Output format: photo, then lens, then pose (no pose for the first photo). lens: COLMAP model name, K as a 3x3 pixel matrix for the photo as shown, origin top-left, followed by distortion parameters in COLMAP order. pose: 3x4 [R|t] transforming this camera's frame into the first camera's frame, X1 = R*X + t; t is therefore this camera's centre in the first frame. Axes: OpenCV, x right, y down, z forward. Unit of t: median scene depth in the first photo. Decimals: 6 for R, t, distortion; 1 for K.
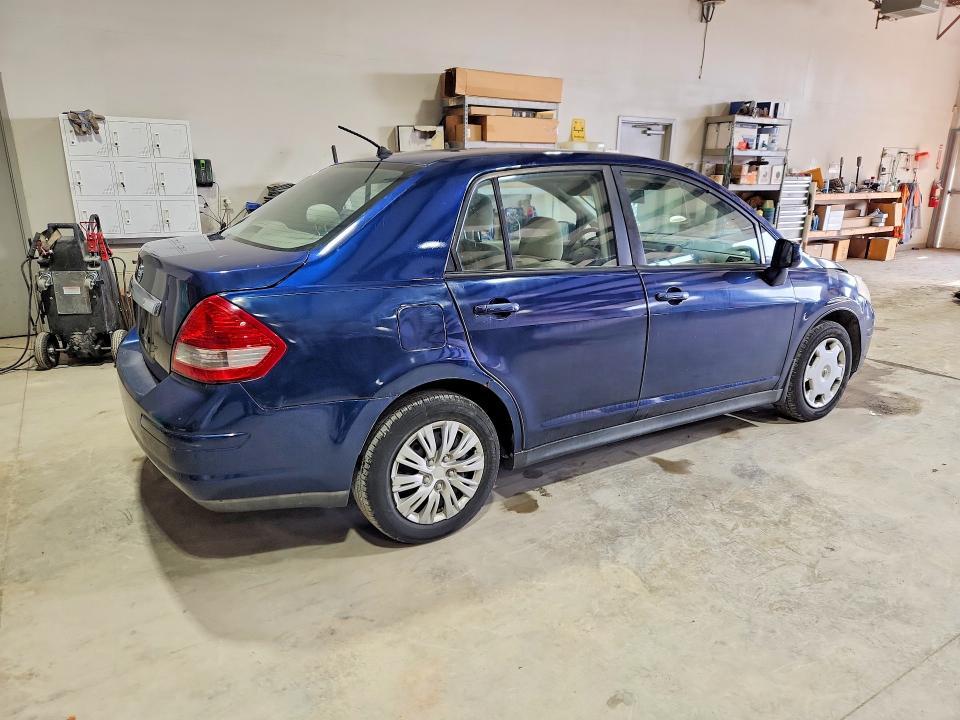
lens RADIAL K [[645.0, 0, 478.8], [0, 645.0, 358.1], [0, 0, 1]] dist [0.017366, -0.004183]
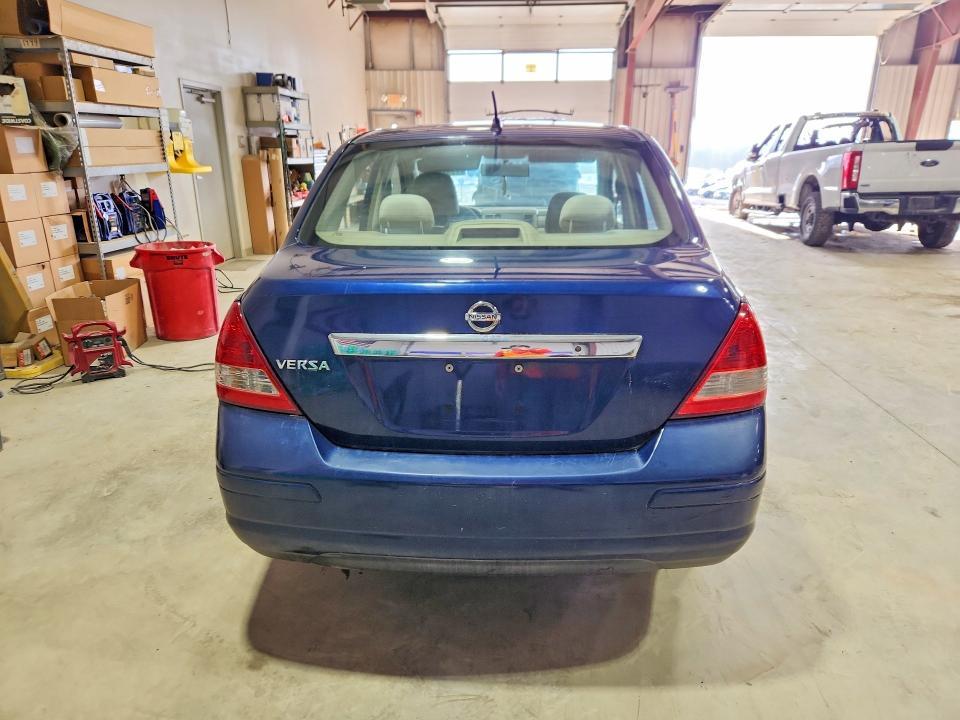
lens RADIAL K [[645.0, 0, 481.8], [0, 645.0, 364.1], [0, 0, 1]] dist [0.017366, -0.004183]
pose [[0.587018, -0.264878, 0.765016, -0.377179], [0.228445, 0.960756, 0.157359, -0.068144], [-0.776674, 0.082392, 0.624491, 0.226634]]
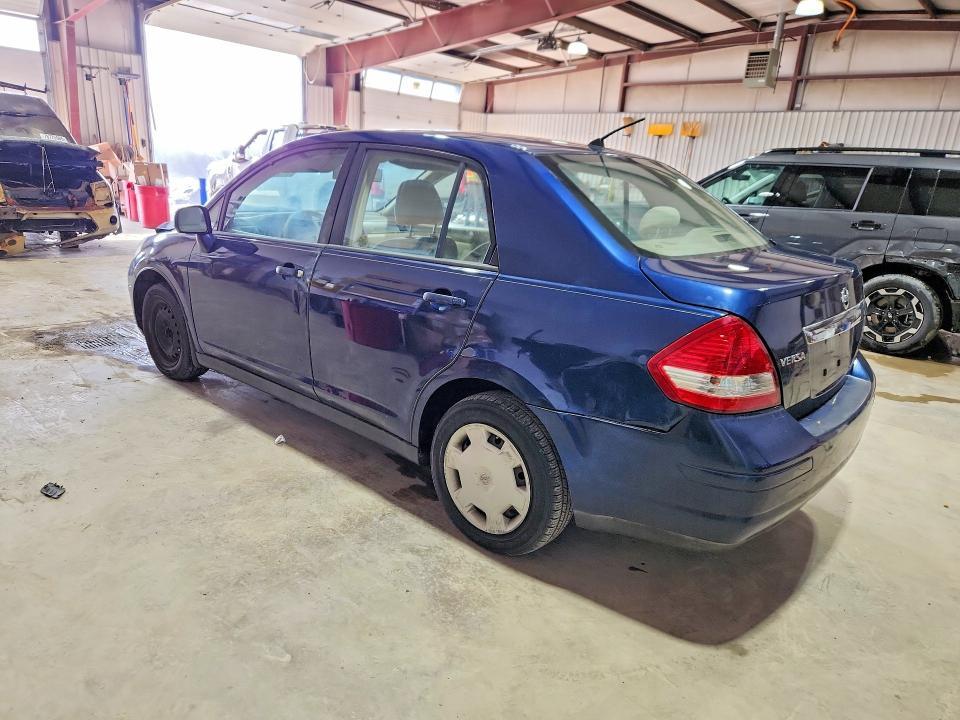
lens RADIAL K [[645.0, 0, 480.2], [0, 645.0, 361.7], [0, 0, 1]] dist [0.017366, -0.004183]
pose [[-0.265227, -0.304282, 0.914914, -0.458701], [0.200652, 0.910704, 0.361049, -0.178475], [-0.943077, 0.279339, -0.180488, 0.614089]]
